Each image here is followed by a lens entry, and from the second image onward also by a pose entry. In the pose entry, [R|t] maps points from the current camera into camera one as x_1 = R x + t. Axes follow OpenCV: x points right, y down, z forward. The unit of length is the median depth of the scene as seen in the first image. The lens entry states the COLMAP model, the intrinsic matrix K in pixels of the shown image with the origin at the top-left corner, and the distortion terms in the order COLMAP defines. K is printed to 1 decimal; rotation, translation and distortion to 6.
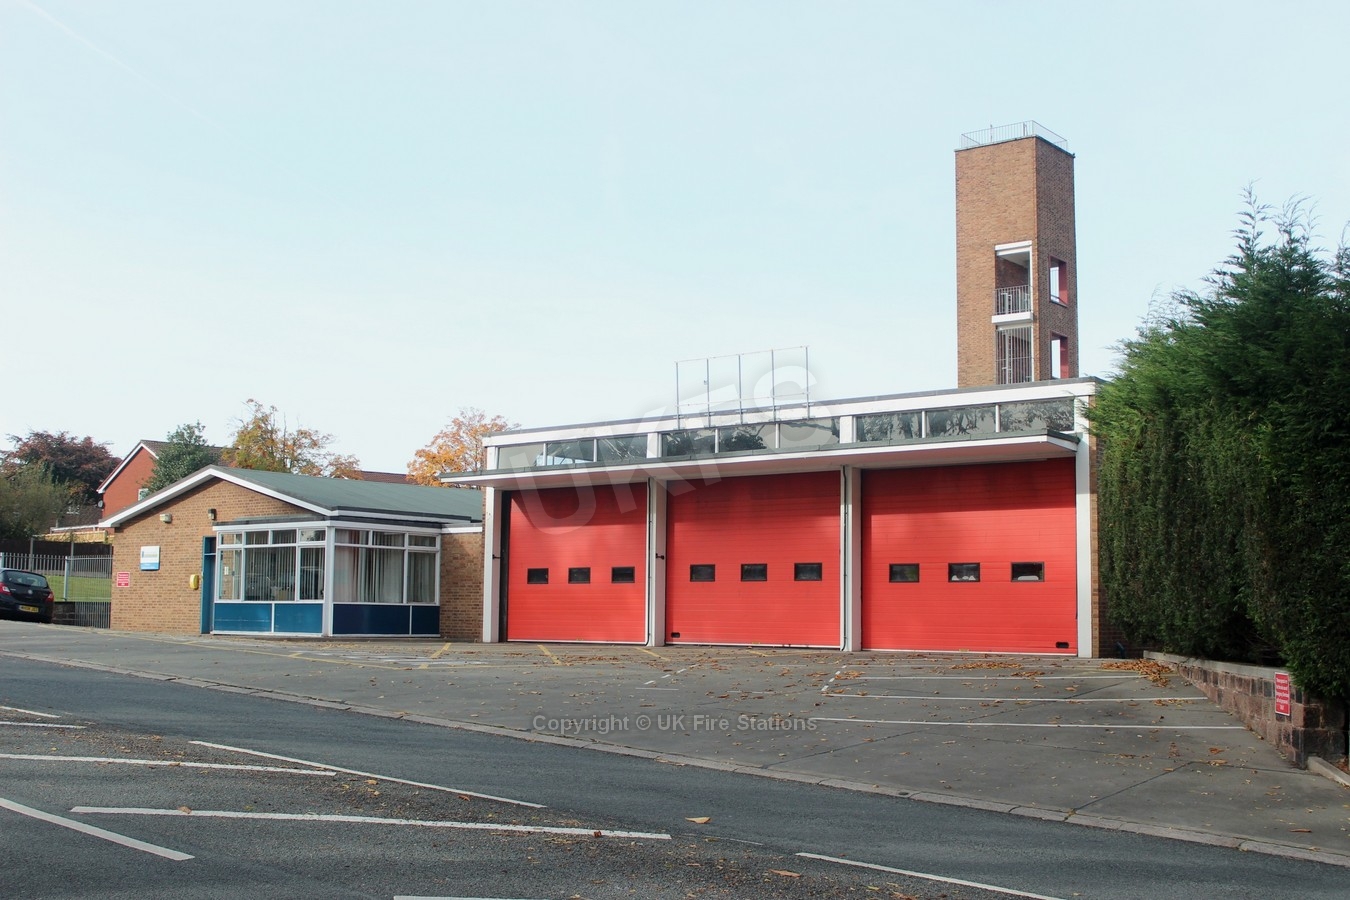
lens RADIAL K [[1535.3, 0, 679.0], [0, 1535.3, 453.7], [0, 0, 1]] dist [-0.078960, 0.034587]
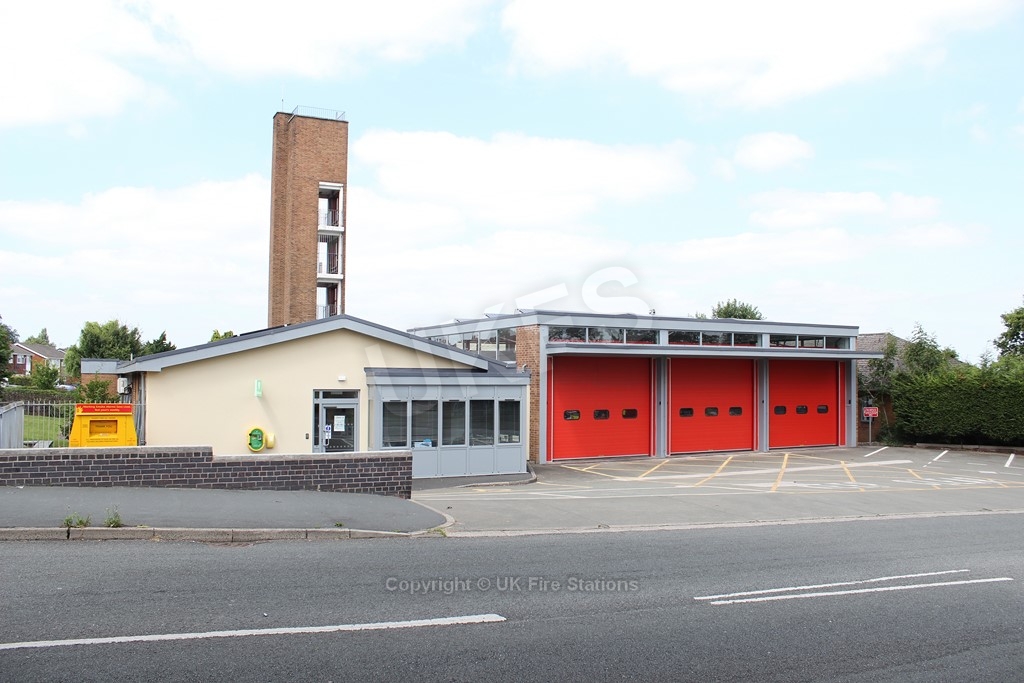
lens RADIAL K [[855.2, 0, 515.7], [0, 855.2, 342.3], [0, 0, 1]] dist [-0.168507, 0.141575]
pose [[0.416106, 0.030449, 0.908806, -0.839292], [-0.096110, 0.995314, 0.010658, 0.005820], [-0.904222, -0.091780, 0.417083, 0.694591]]
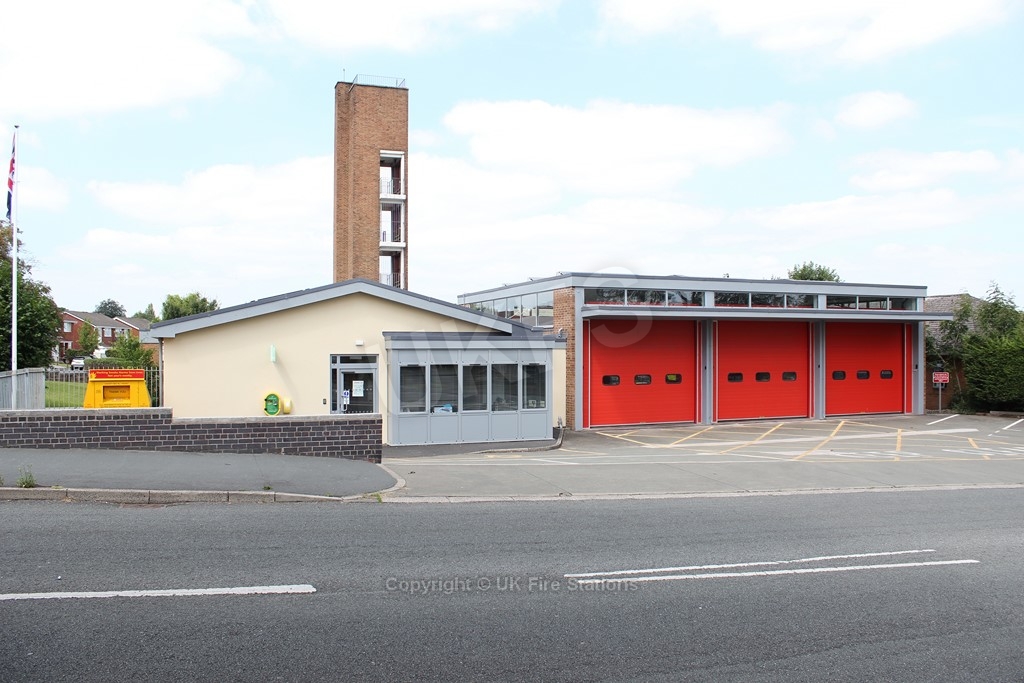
lens RADIAL K [[855.2, 0, 515.7], [0, 855.2, 342.3], [0, 0, 1]] dist [-0.168507, 0.141575]
pose [[0.515580, -0.005649, 0.856823, -0.794635], [-0.082569, 0.994997, 0.056245, 0.006575], [-0.852854, -0.099746, 0.512534, 0.655085]]
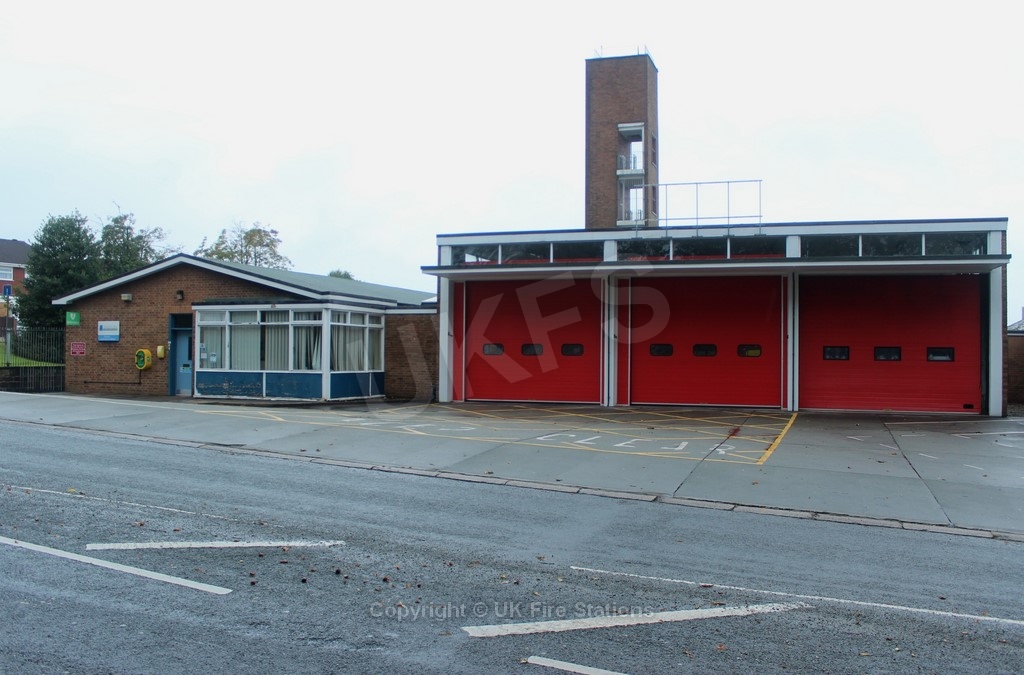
lens RADIAL K [[912.5, 0, 509.4], [0, 912.5, 342.7], [0, 0, 1]] dist [-0.178772, 0.189461]
pose [[0.942481, 0.002555, 0.334250, -0.318878], [-0.034560, 0.995356, 0.089840, 0.005923], [-0.332469, -0.096225, 0.938193, 0.282608]]
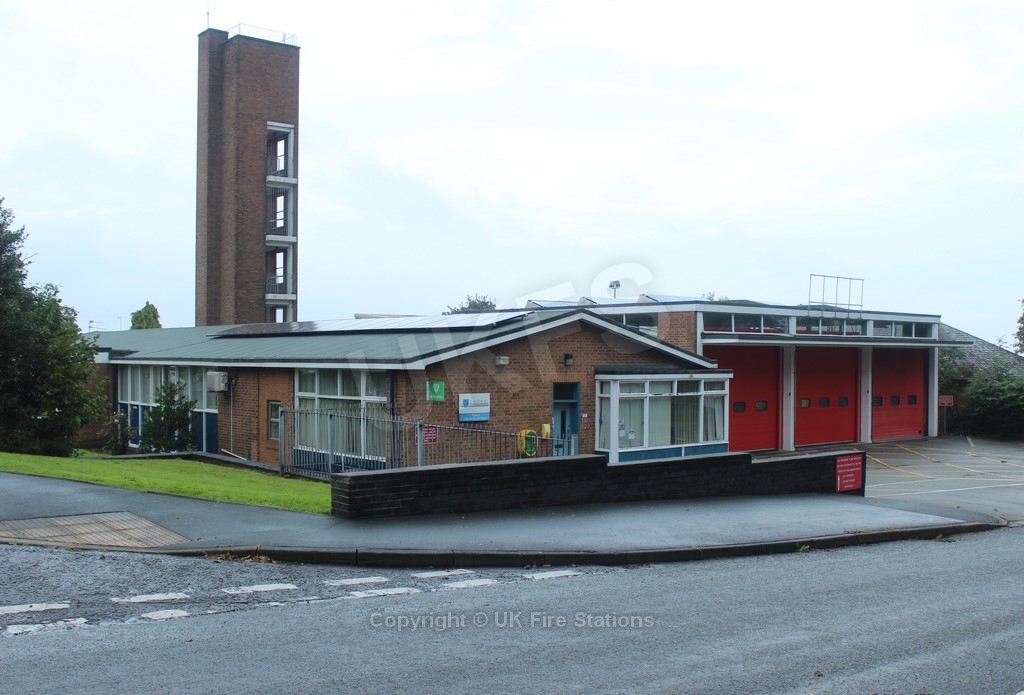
lens RADIAL K [[1044.4, 0, 529.9], [0, 1044.4, 362.2], [0, 0, 1]] dist [-0.096208, 0.047168]
pose [[0.190087, -0.014679, 0.981657, -1.019058], [-0.107172, 0.993603, 0.035610, 0.022354], [-0.975900, -0.111975, 0.187298, 0.968012]]
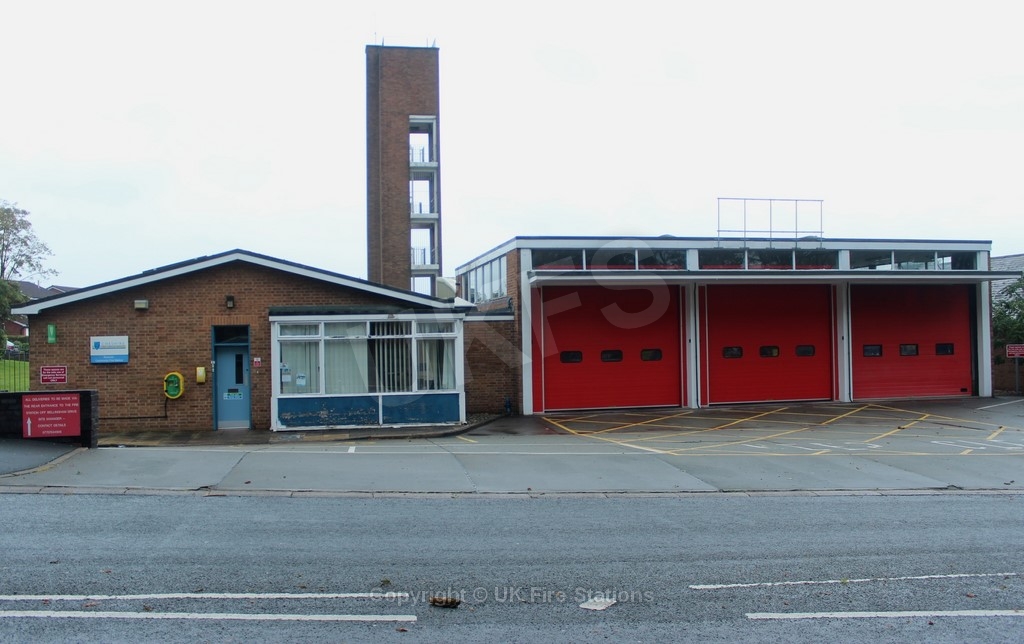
lens RADIAL K [[895.6, 0, 492.2], [0, 895.6, 327.3], [0, 0, 1]] dist [-0.153561, 0.128492]
pose [[0.664084, -0.016224, 0.747482, -0.647666], [-0.055783, 0.995903, 0.071175, 0.008448], [-0.745574, -0.088963, 0.660458, 0.562447]]
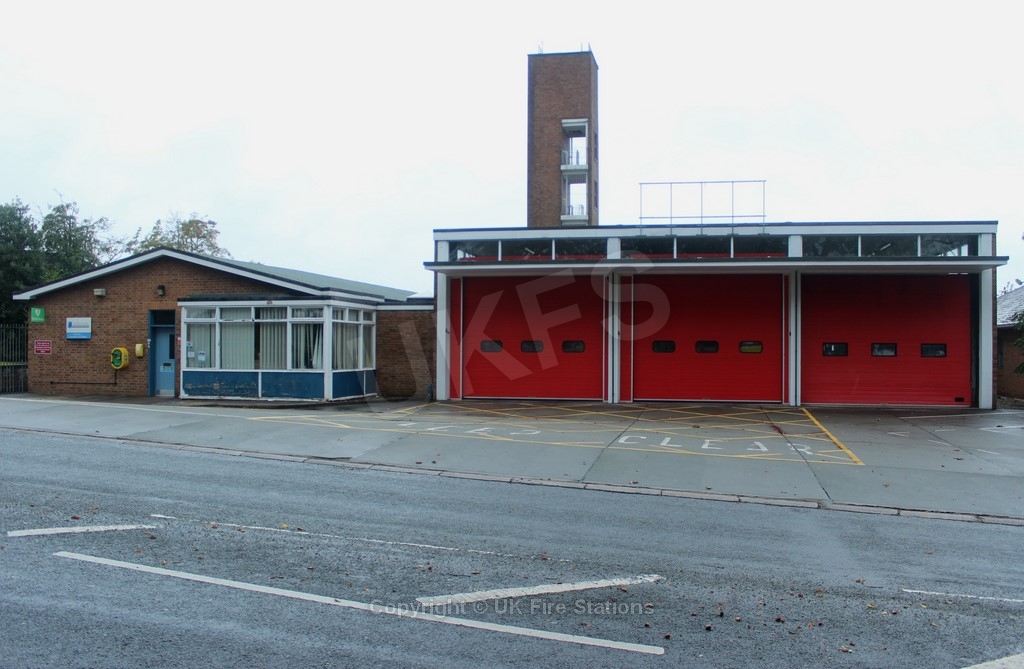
lens RADIAL K [[900.2, 0, 513.8], [0, 900.2, 339.7], [0, 0, 1]] dist [-0.171902, 0.168765]
pose [[0.893943, -0.002746, 0.448171, -0.390848], [-0.043228, 0.994791, 0.092318, 0.005479], [-0.446090, -0.101901, 0.889168, 0.330985]]
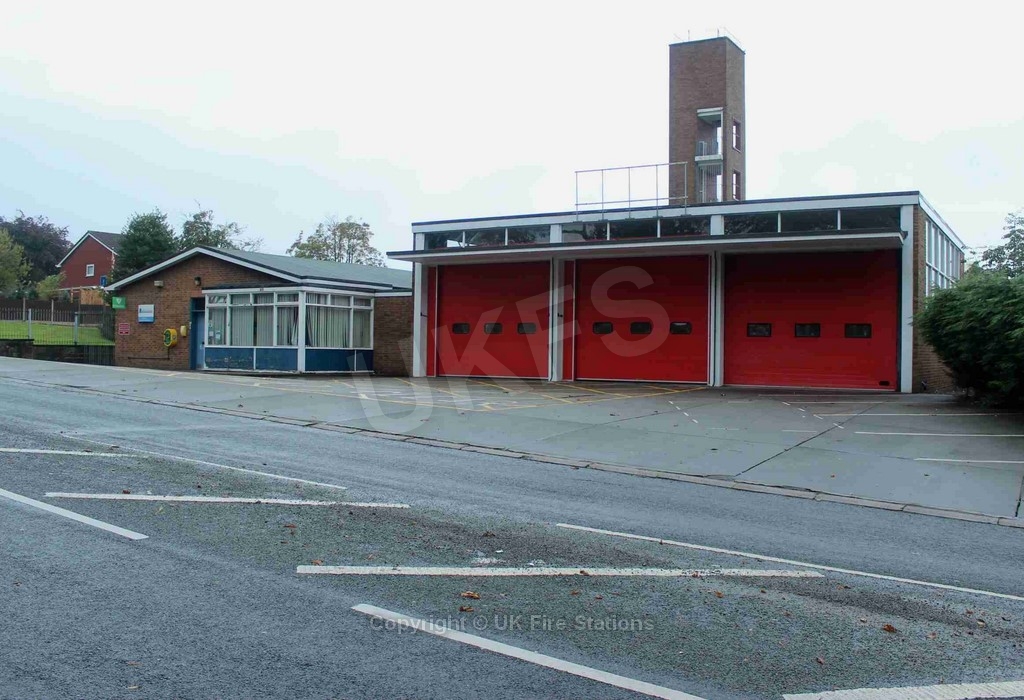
lens RADIAL K [[950.7, 0, 526.2], [0, 950.7, 350.1], [0, 0, 1]] dist [-0.136042, 0.012074]
pose [[0.989554, 0.004523, 0.144095, -0.148527], [-0.019789, 0.994308, 0.104691, 0.008924], [-0.142801, -0.106449, 0.984010, 0.153055]]
